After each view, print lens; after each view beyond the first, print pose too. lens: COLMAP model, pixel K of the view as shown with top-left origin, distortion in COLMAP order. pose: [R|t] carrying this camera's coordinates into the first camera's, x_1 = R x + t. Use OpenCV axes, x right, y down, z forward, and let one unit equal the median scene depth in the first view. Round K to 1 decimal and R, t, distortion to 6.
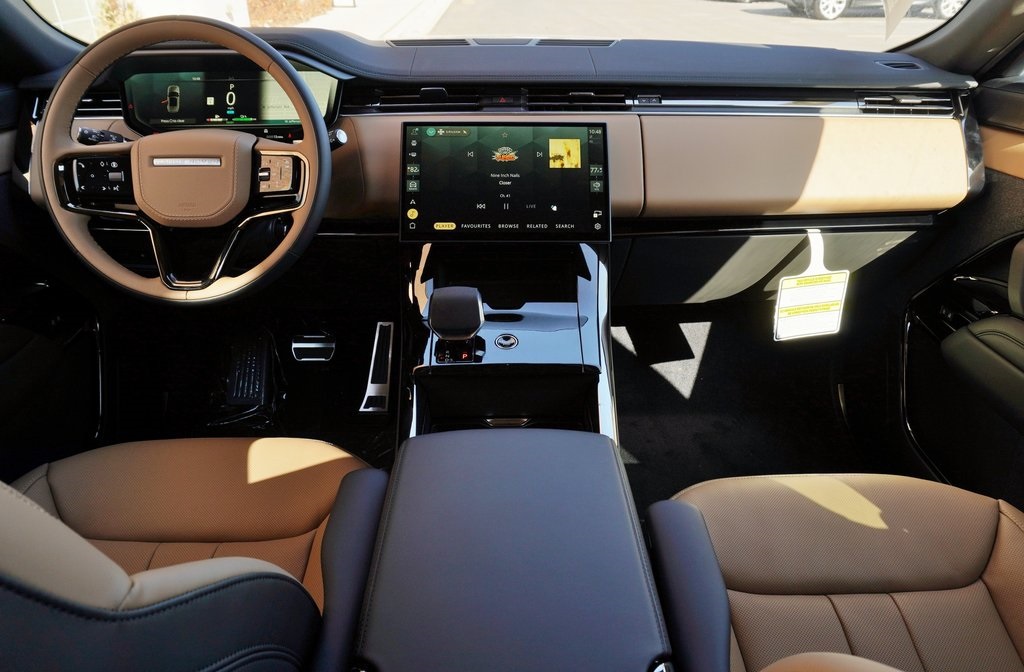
lens RADIAL K [[710.0, 0, 514.0], [0, 710.0, 333.8], [0, 0, 1]] dist [-0.029867, -0.000824]
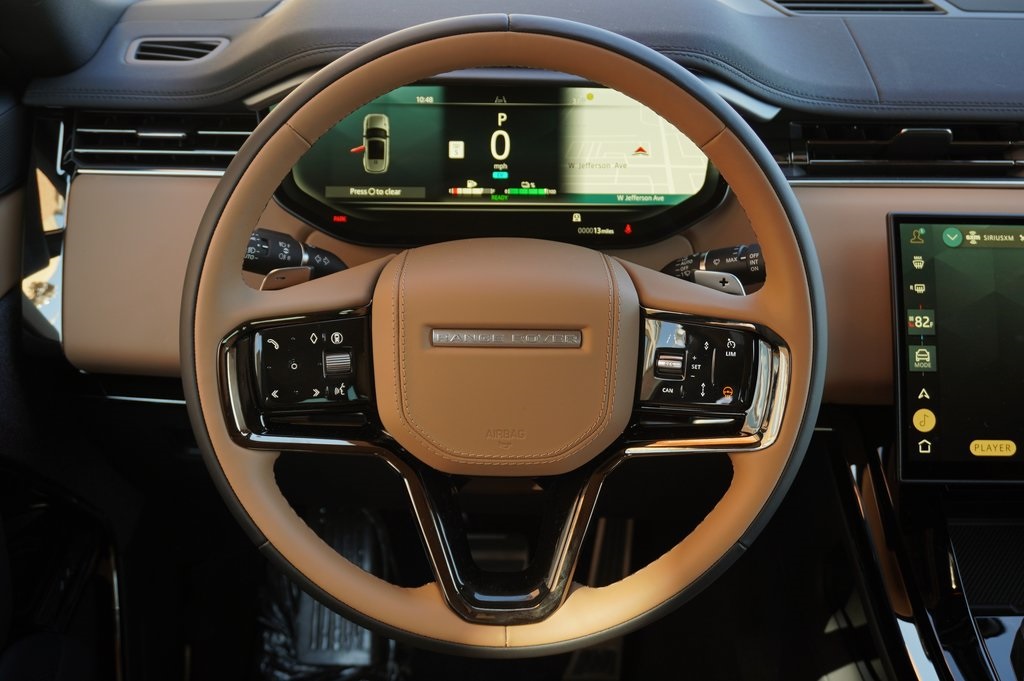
lens RADIAL K [[1234.6, 0, 511.1], [0, 1234.6, 341.7], [0, 0, 1]] dist [-0.001516, 0.000000]
pose [[0.999810, 0.015168, 0.012224, -0.415558], [-0.015394, 0.999708, 0.018614, -0.226429], [-0.011939, -0.018799, 0.999752, 0.188090]]
